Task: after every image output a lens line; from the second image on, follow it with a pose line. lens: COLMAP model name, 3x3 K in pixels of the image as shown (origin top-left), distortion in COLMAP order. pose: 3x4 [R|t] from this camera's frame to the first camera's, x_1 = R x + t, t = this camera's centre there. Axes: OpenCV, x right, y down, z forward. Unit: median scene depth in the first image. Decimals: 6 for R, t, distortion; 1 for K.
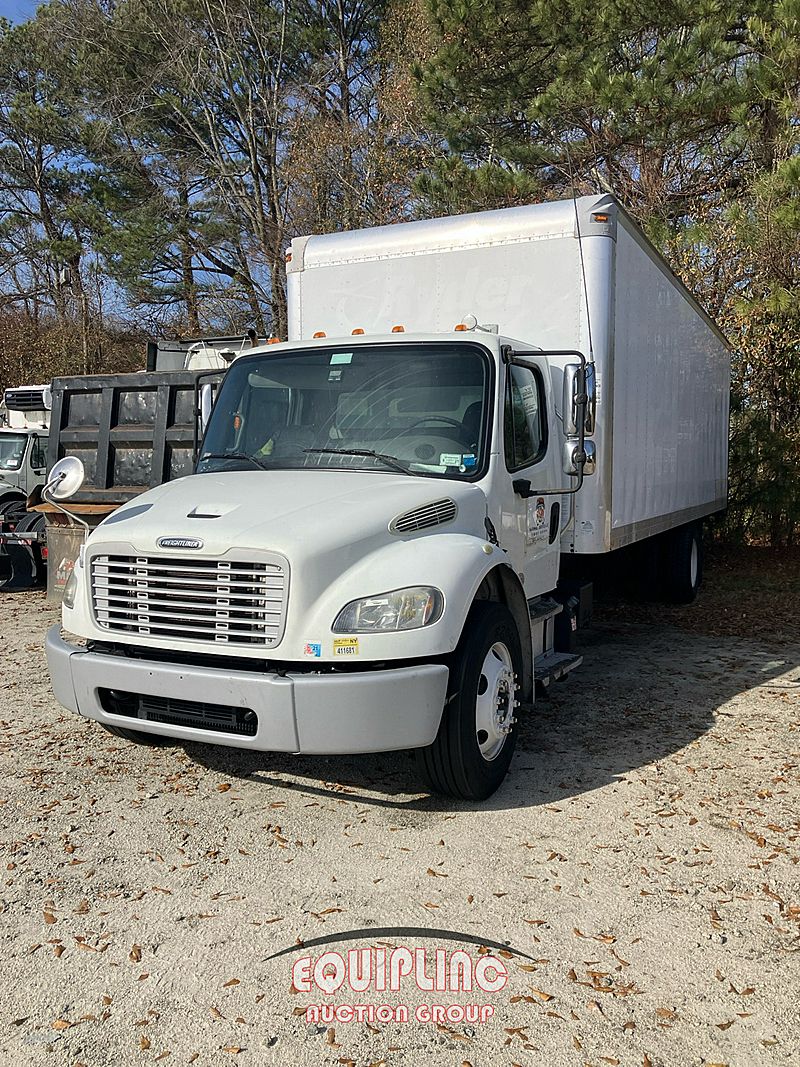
lens RADIAL K [[857.9, 0, 432.2], [0, 857.9, 529.5], [0, 0, 1]] dist [0.040454, -0.000283]
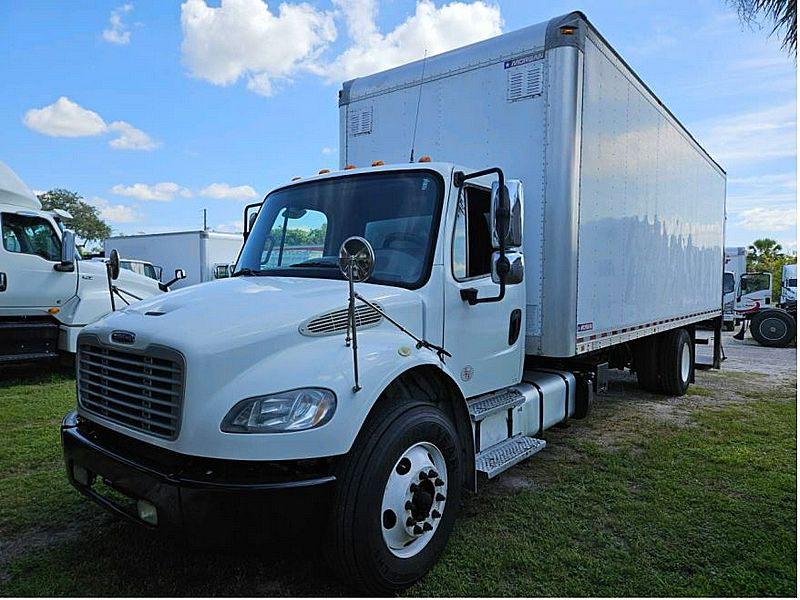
lens RADIAL K [[532.1, 0, 417.7], [0, 532.1, 311.2], [0, 0, 1]] dist [-0.001513, -0.001790]
pose [[0.978569, 0.024868, -0.204410, 0.218612], [-0.030402, 0.999250, -0.023975, -0.013932], [0.203661, 0.029676, 0.978592, 0.377171]]
